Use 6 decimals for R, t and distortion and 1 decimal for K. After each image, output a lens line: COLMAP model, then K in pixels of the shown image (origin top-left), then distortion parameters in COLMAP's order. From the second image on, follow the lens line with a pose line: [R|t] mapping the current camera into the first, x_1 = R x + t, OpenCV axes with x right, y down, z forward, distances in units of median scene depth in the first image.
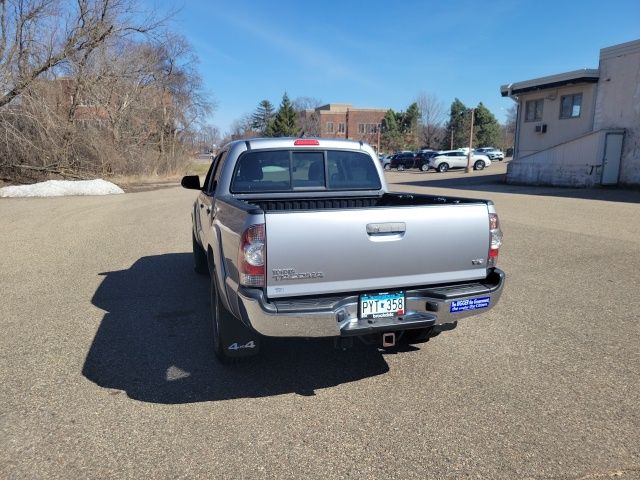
lens RADIAL K [[480.6, 0, 326.7], [0, 480.6, 237.6], [0, 0, 1]] dist [0.051826, -0.034100]
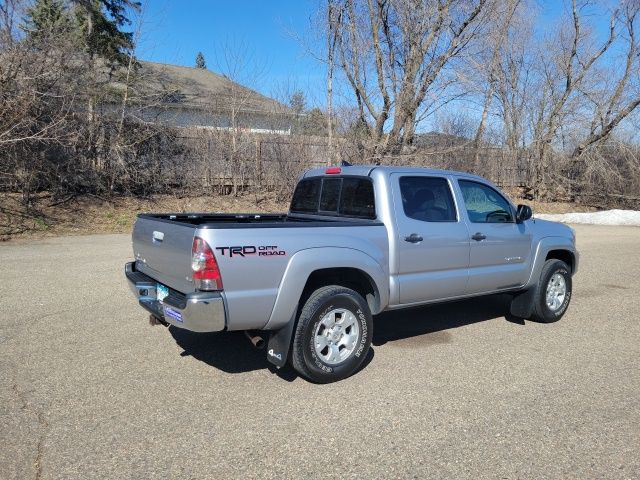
lens RADIAL K [[480.6, 0, 326.8], [0, 480.6, 230.8], [0, 0, 1]] dist [0.051826, -0.034100]
pose [[0.316559, 0.089664, -0.944325, 0.879409], [-0.159683, 0.986352, 0.040125, -0.092399], [0.935036, 0.138091, 0.326557, 0.572758]]
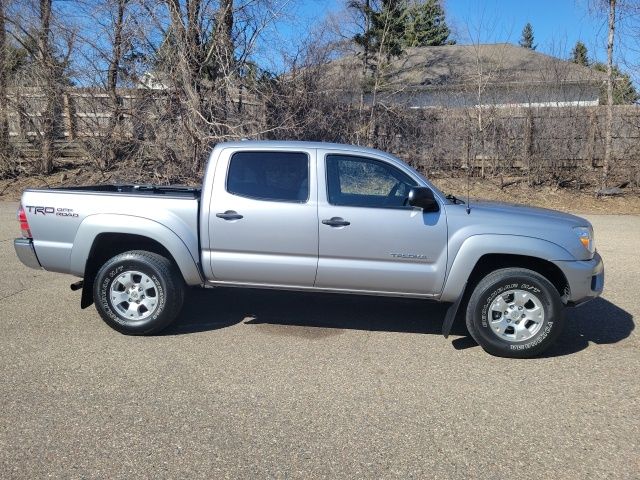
lens RADIAL K [[480.6, 0, 321.3], [0, 480.6, 233.0], [0, 0, 1]] dist [0.051826, -0.034100]
pose [[-0.397410, 0.121086, -0.909617, 0.812375], [-0.158122, 0.967393, 0.197860, -0.229053], [0.903915, 0.222462, -0.365306, 1.451450]]
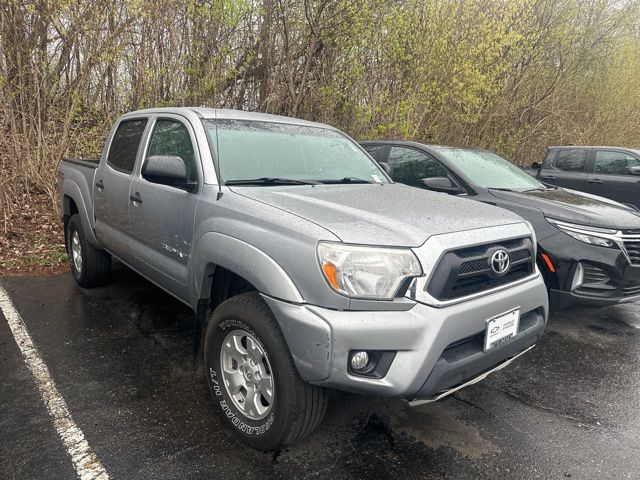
lens RADIAL K [[452.0, 0, 322.0], [0, 452.0, 241.3], [0, 0, 1]] dist [0.054203, -0.053306]
pose [[-0.922681, 0.048430, -0.382511, 0.070601], [-0.086582, 0.940718, 0.327954, -0.268554], [0.375717, 0.335716, -0.863789, 1.856491]]
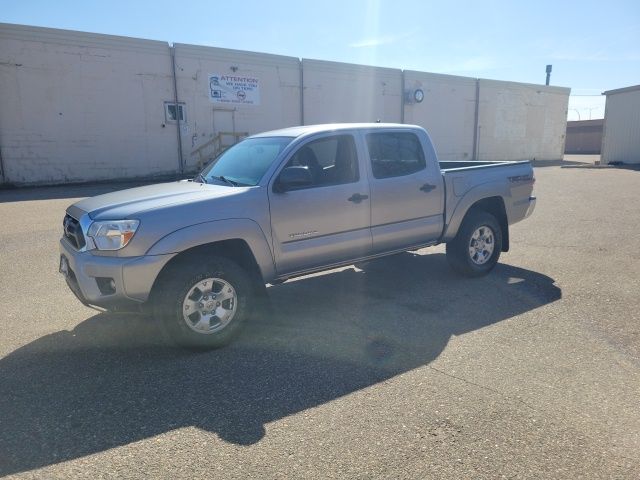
lens RADIAL K [[480.6, 0, 324.0], [0, 480.6, 234.1], [0, 0, 1]] dist [0.051826, -0.034100]
pose [[-0.286696, -0.156222, 0.945198, -1.109775], [0.179438, 0.960398, 0.213161, -0.207374], [-0.941067, 0.230717, -0.247310, 1.361982]]
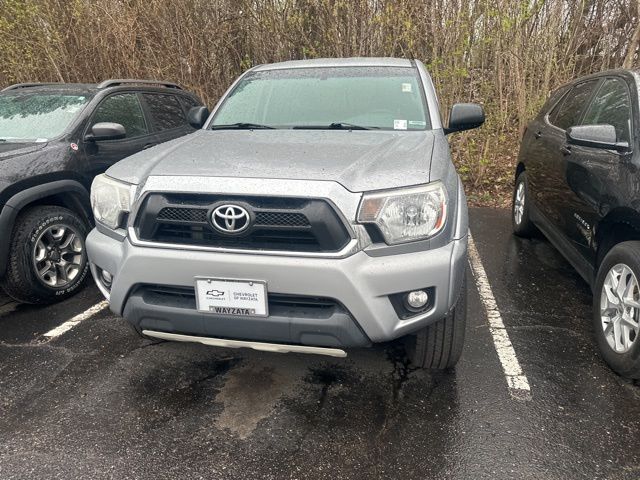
lens RADIAL K [[452.0, 0, 322.1], [0, 452.0, 241.1], [0, 0, 1]] dist [0.054203, -0.053306]
pose [[-0.860170, -0.133590, 0.492201, -0.487116], [0.091870, 0.908711, 0.407190, -0.247931], [-0.501665, 0.395471, -0.769373, 1.802842]]
